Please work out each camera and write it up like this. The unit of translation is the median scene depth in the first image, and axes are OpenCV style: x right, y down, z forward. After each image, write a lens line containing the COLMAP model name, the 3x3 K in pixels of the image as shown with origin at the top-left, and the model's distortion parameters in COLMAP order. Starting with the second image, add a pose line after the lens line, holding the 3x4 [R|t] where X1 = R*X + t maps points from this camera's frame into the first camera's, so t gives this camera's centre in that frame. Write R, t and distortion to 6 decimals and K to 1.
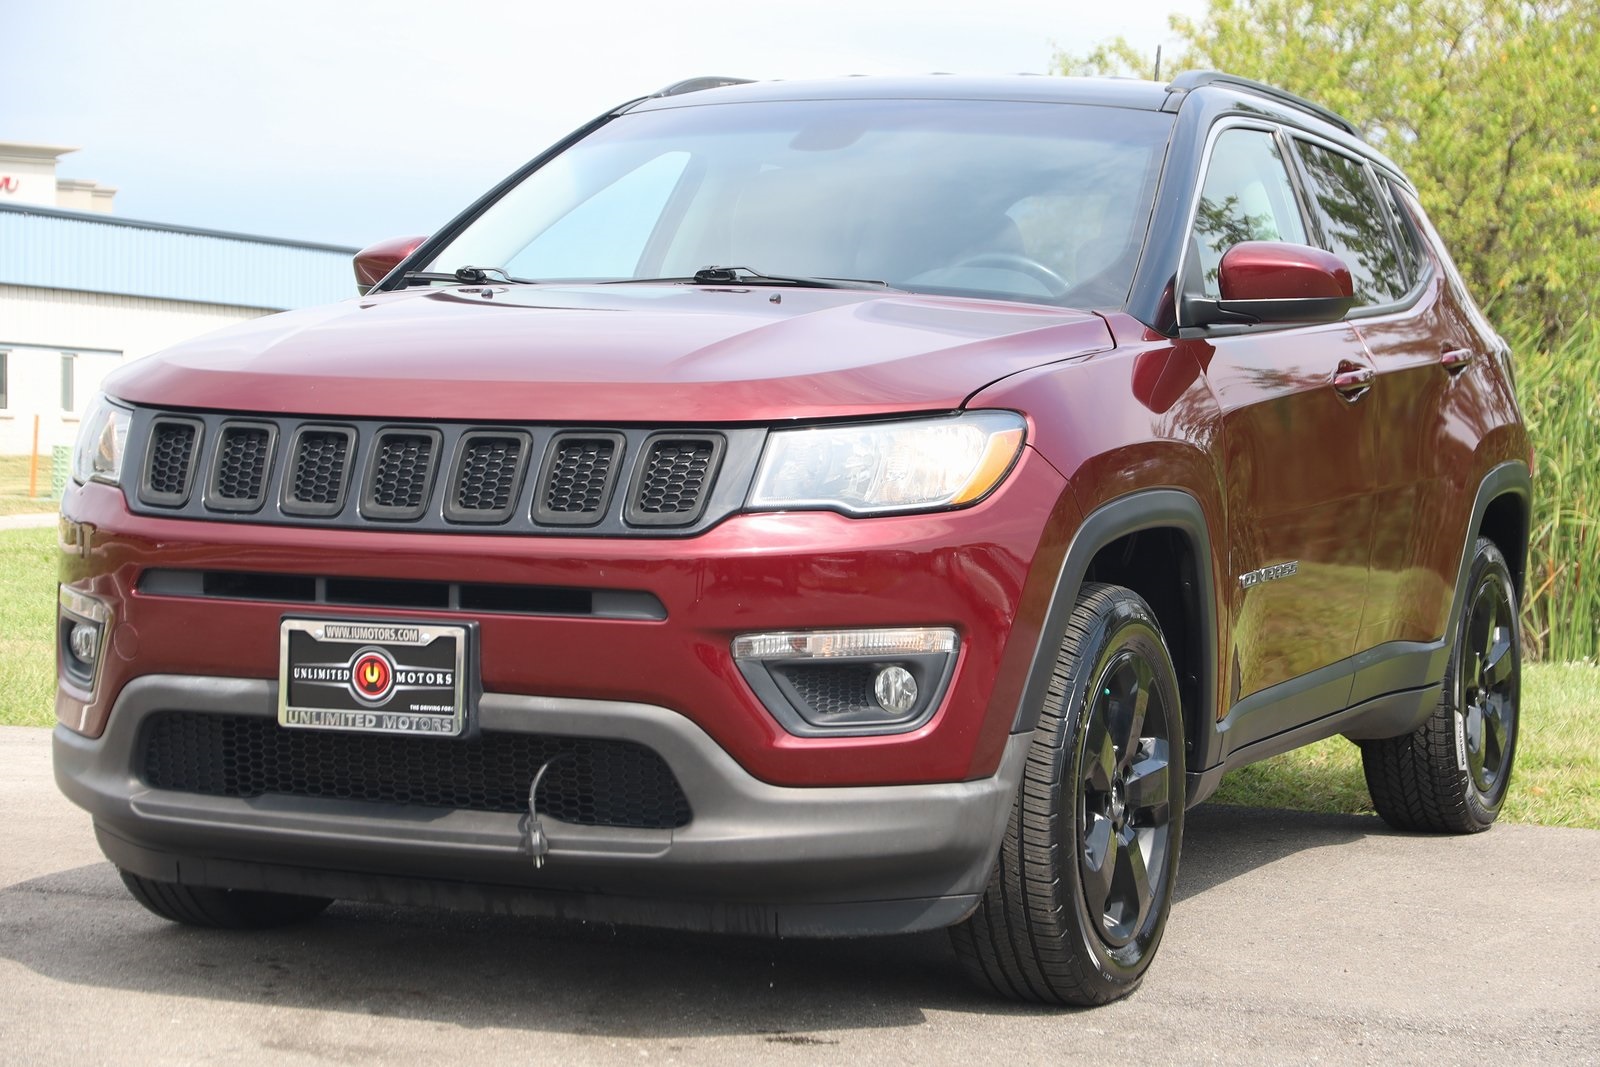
lens RADIAL K [[3658.9, 0, 800.0], [0, 3658.9, 533.5], [0, 0, 1]] dist [0.350725, -0.498127]
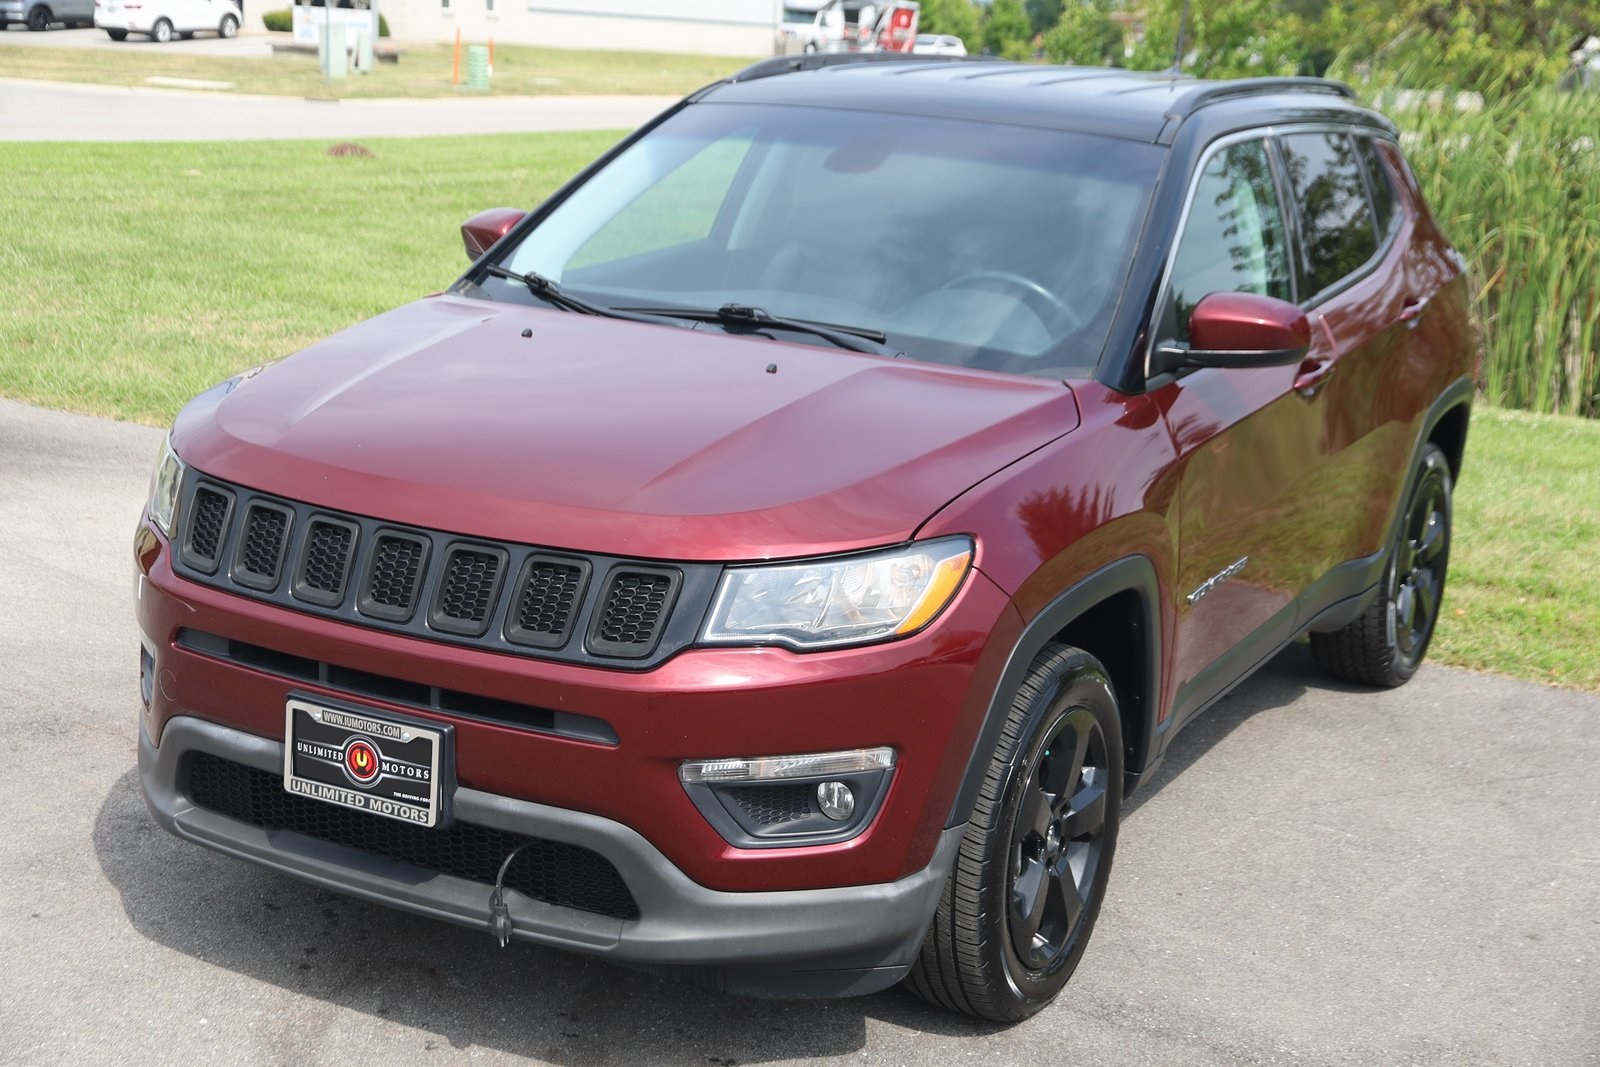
lens RADIAL K [[2448.6, 0, 800.0], [0, 2448.6, 533.5], [0, 0, 1]] dist [0.134226, 0.054983]
pose [[0.996026, 0.051544, -0.072638, 0.063998], [-0.037575, 0.982579, 0.182006, -0.165891], [0.080754, -0.178553, 0.980611, 0.295683]]
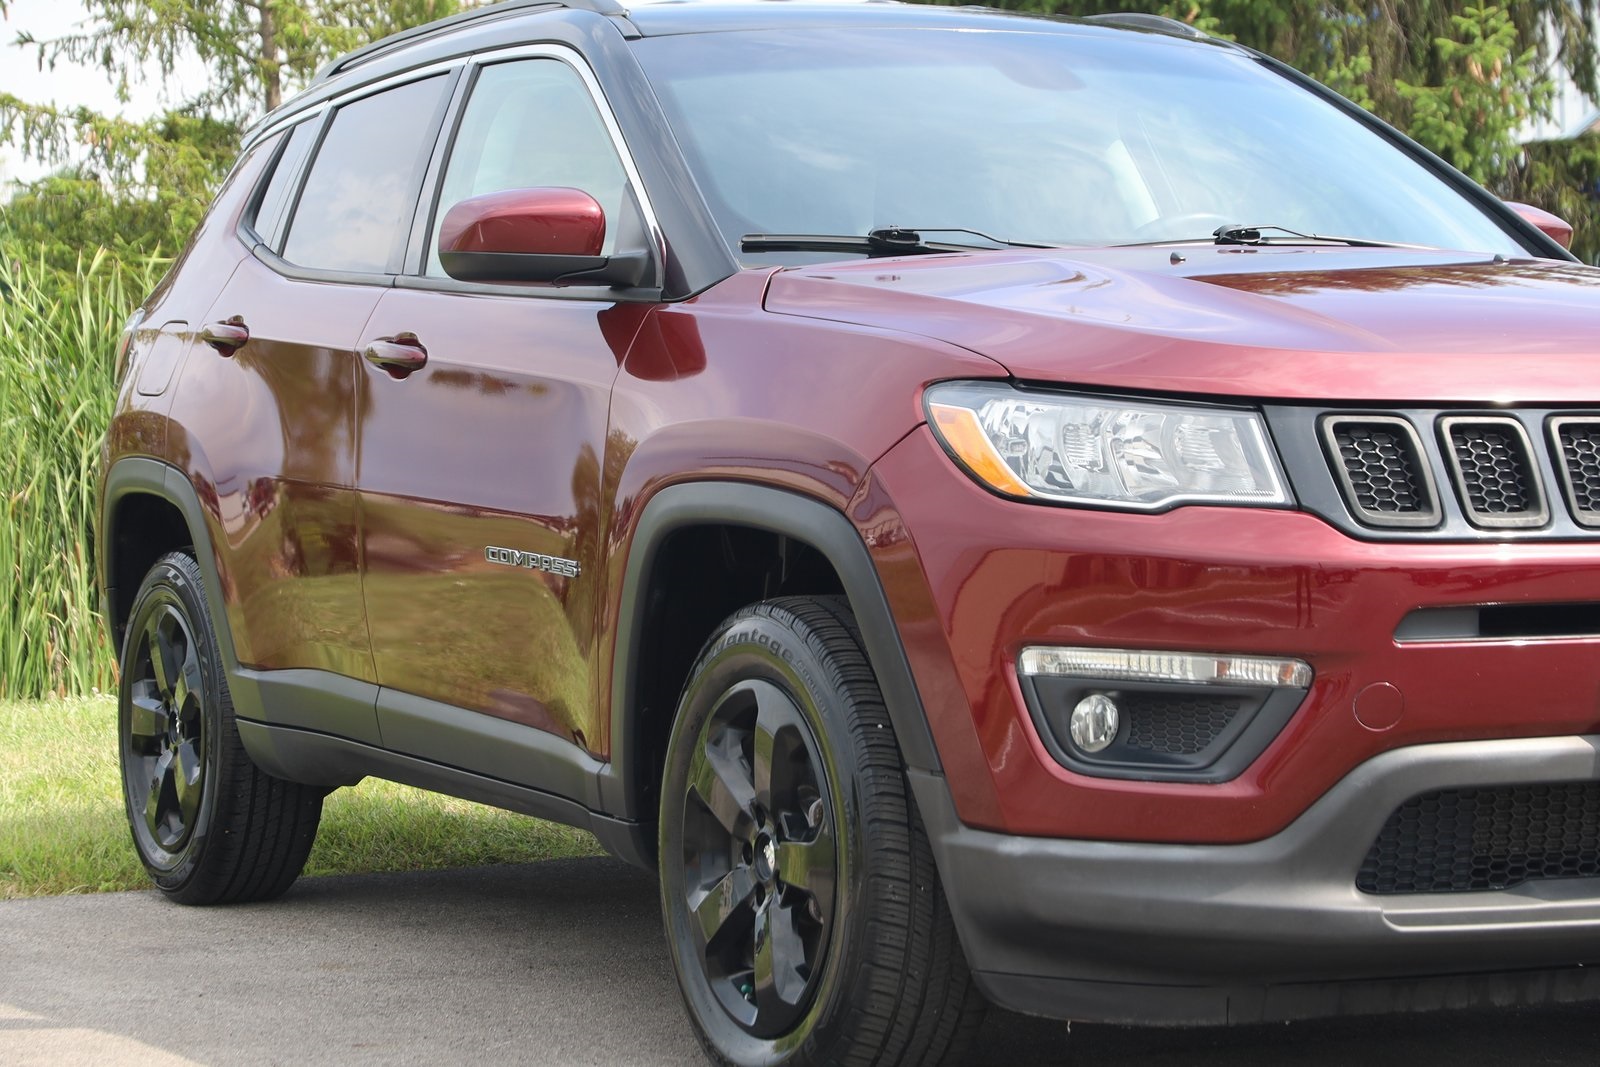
lens RADIAL K [[3973.5, 0, 797.0], [0, 3973.5, 559.5], [0, 0, 1]] dist [0.289211, -0.617079]
pose [[0.638238, -0.058350, 0.767625, -0.926604], [0.056842, 0.997974, 0.028599, -0.033056], [-0.767738, 0.025380, 0.640261, 0.579478]]
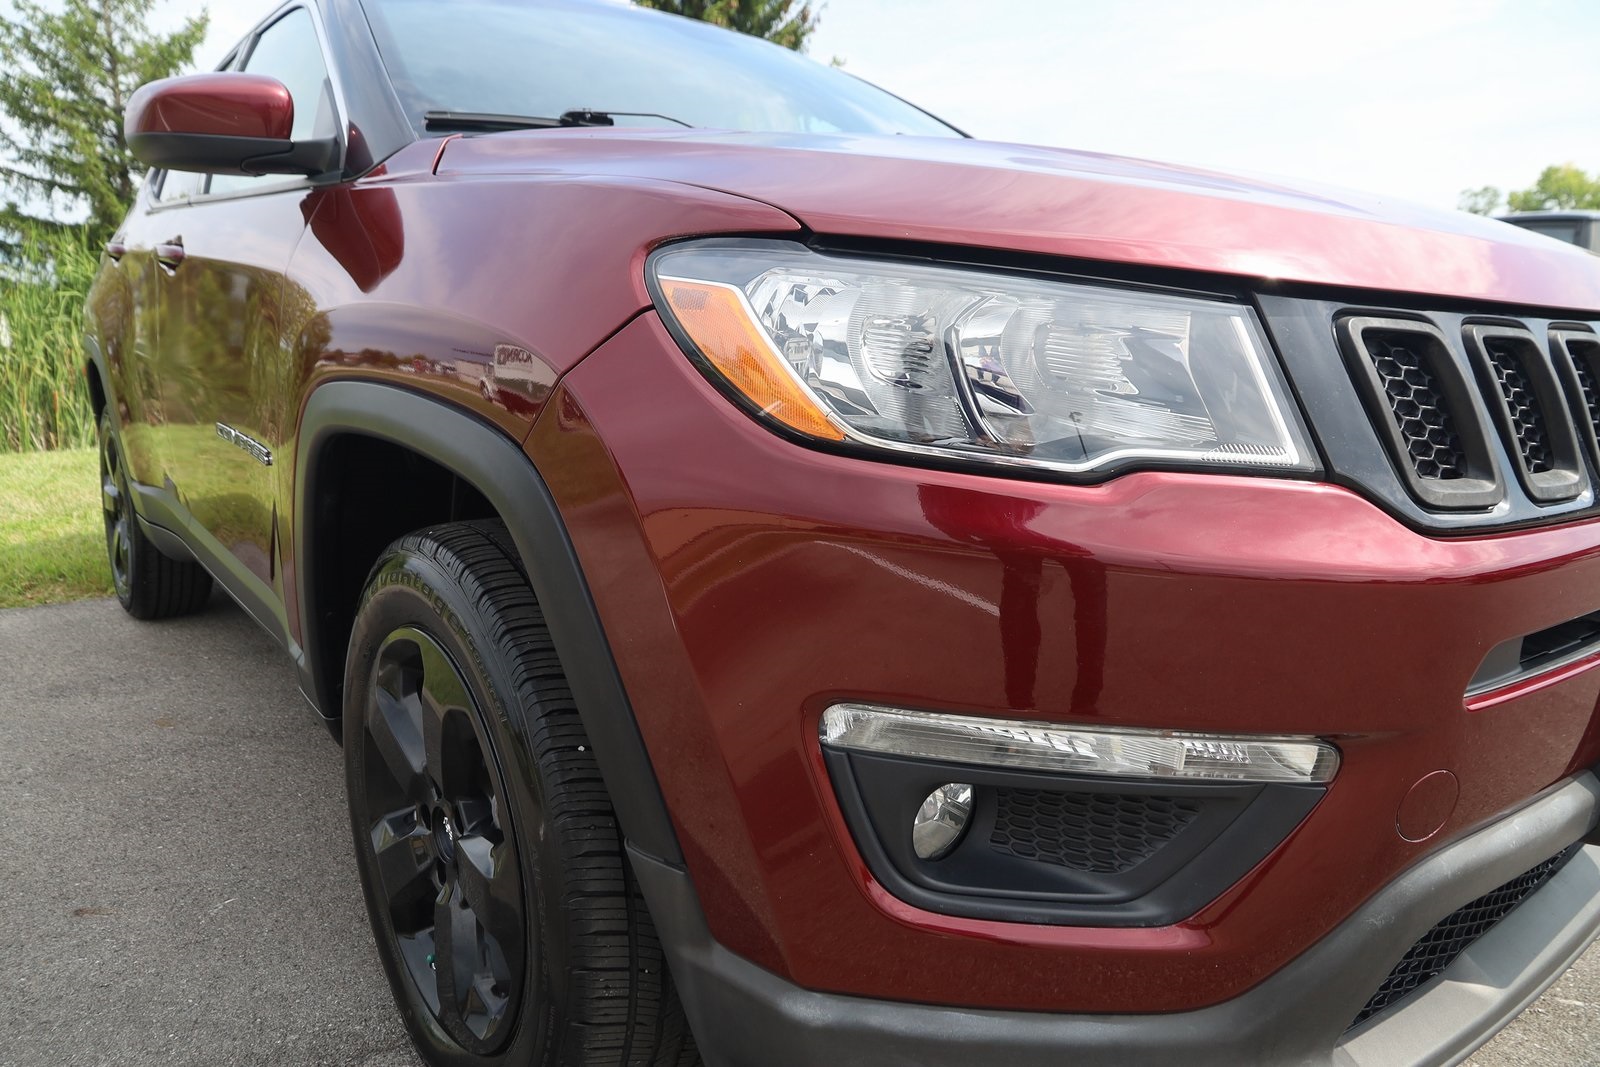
lens RADIAL K [[1086.5, 0, 800.0], [0, 1086.5, 533.5], [0, 0, 1]] dist [-0.094631, 0.064611]
pose [[0.449283, -0.187447, 0.873504, -0.338527], [0.031756, 0.980474, 0.194068, -0.034187], [-0.892825, -0.059452, 0.446463, 1.048839]]
